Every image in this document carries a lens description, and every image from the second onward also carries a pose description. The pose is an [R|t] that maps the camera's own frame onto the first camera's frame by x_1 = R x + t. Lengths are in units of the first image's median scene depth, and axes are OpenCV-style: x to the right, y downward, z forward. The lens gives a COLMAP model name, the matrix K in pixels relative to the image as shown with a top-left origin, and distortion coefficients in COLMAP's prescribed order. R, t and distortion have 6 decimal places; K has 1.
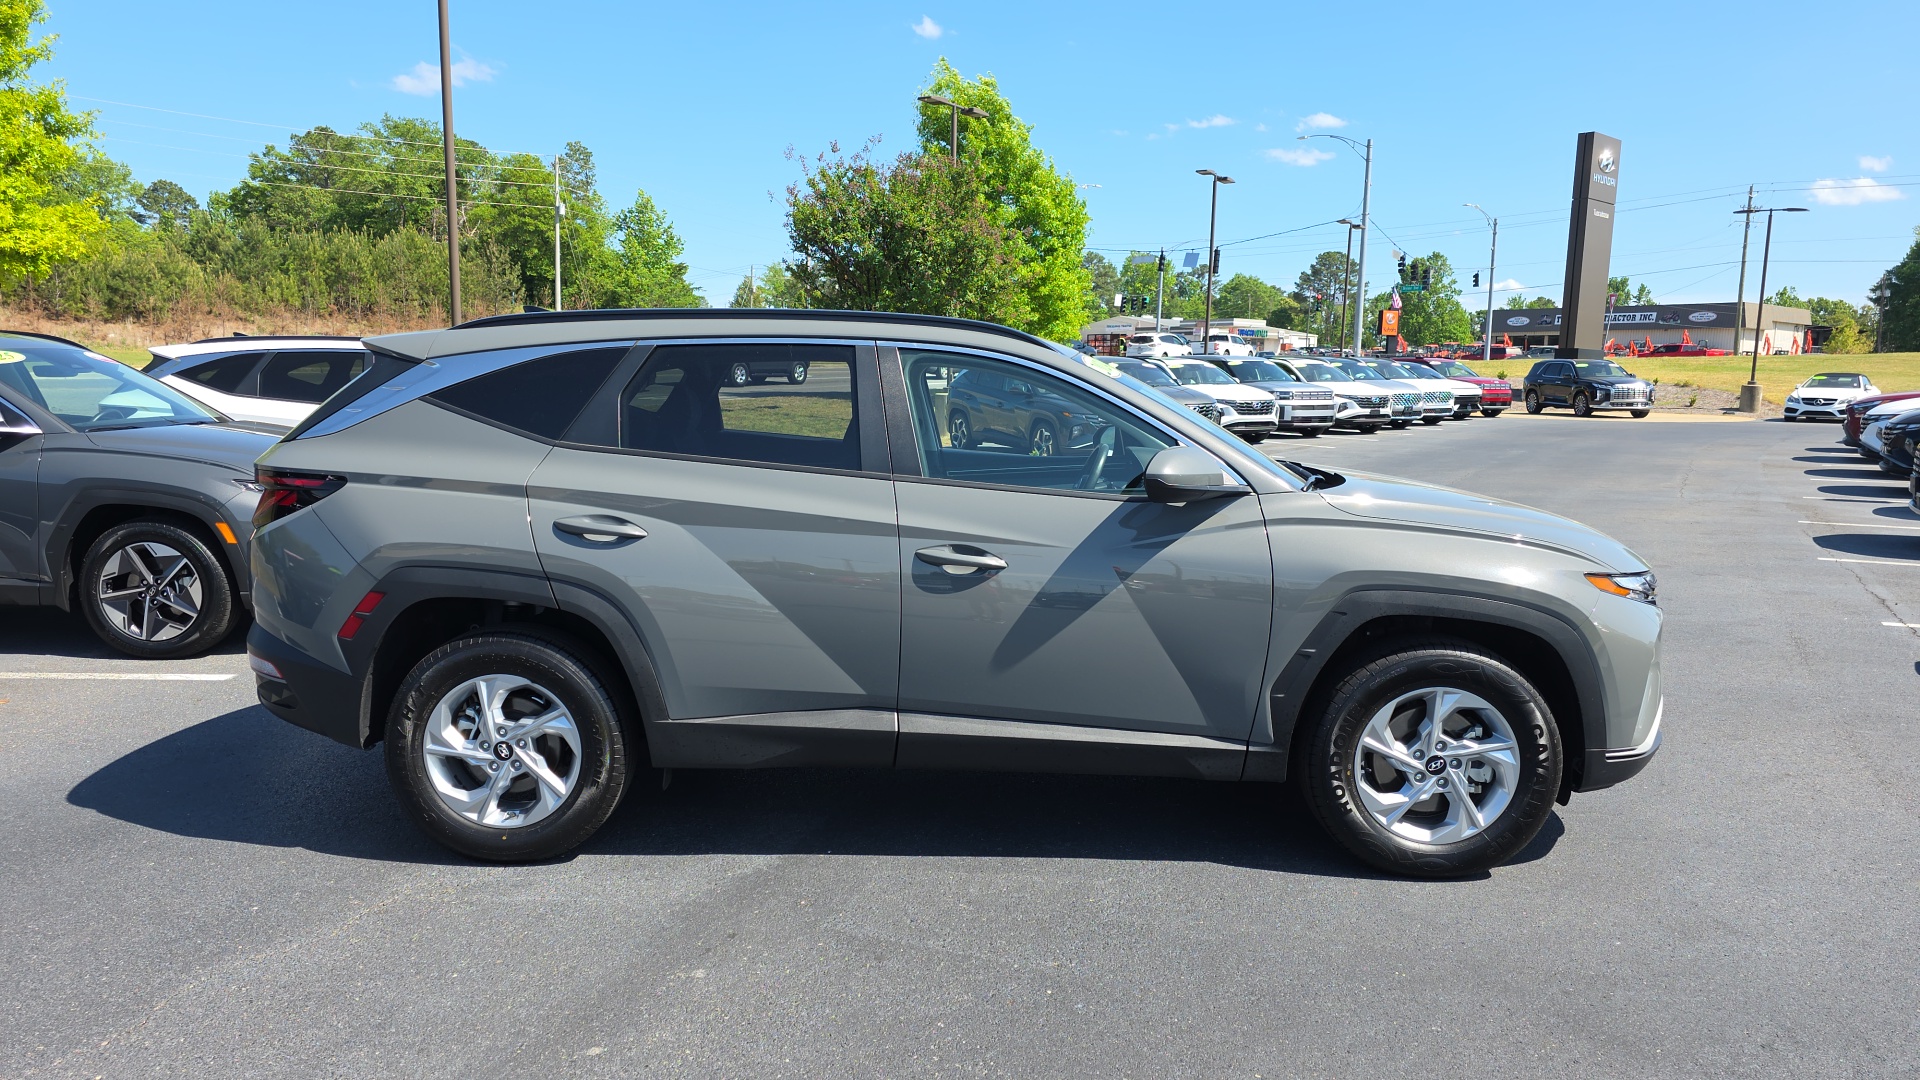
lens RADIAL K [[1393.3, 0, 960.0], [0, 1393.3, 540.0], [0, 0, 1]] dist [0.058849, -0.095633]
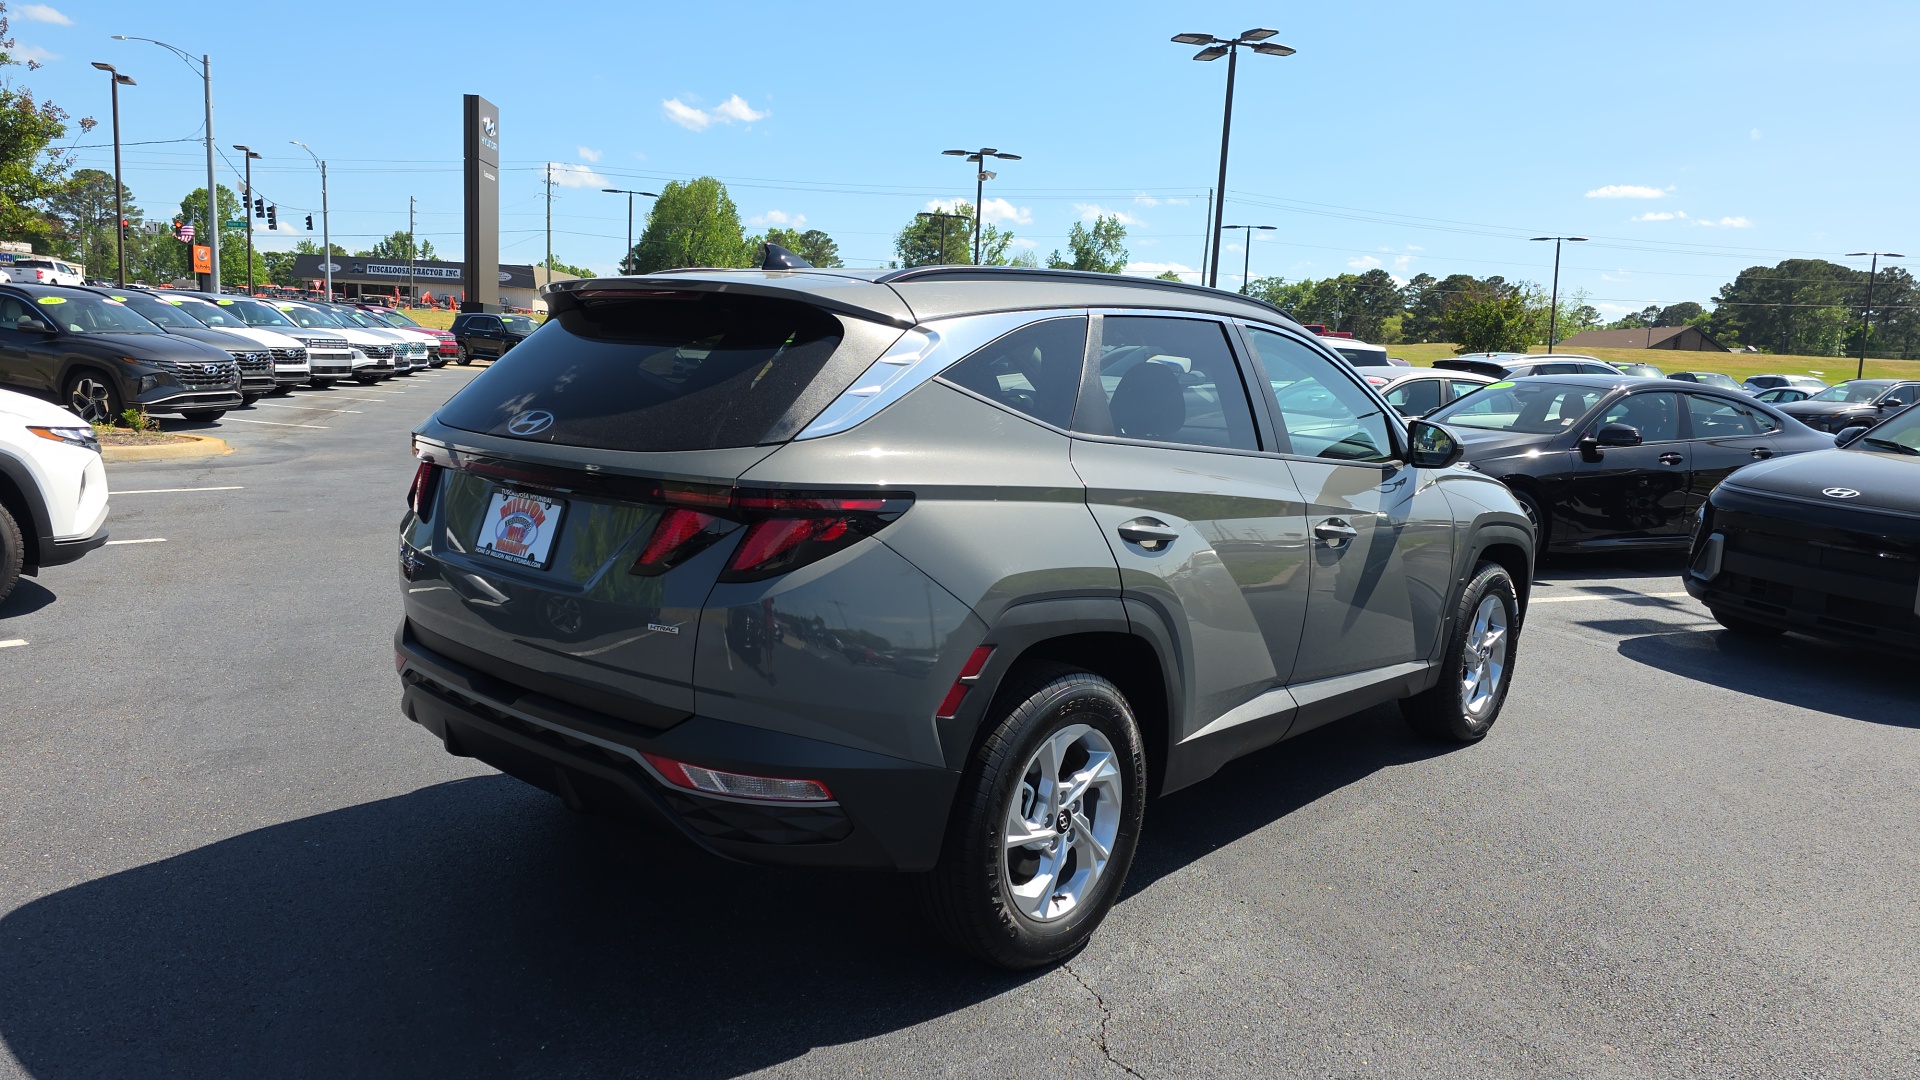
lens RADIAL K [[1330.2, 0, 960.0], [0, 1330.2, 540.0], [0, 0, 1]] dist [0.097353, -0.106795]
pose [[0.615138, -0.089741, 0.783295, -0.193791], [0.055687, 0.995965, 0.070374, -0.013447], [-0.786450, 0.000330, 0.617654, 0.118778]]
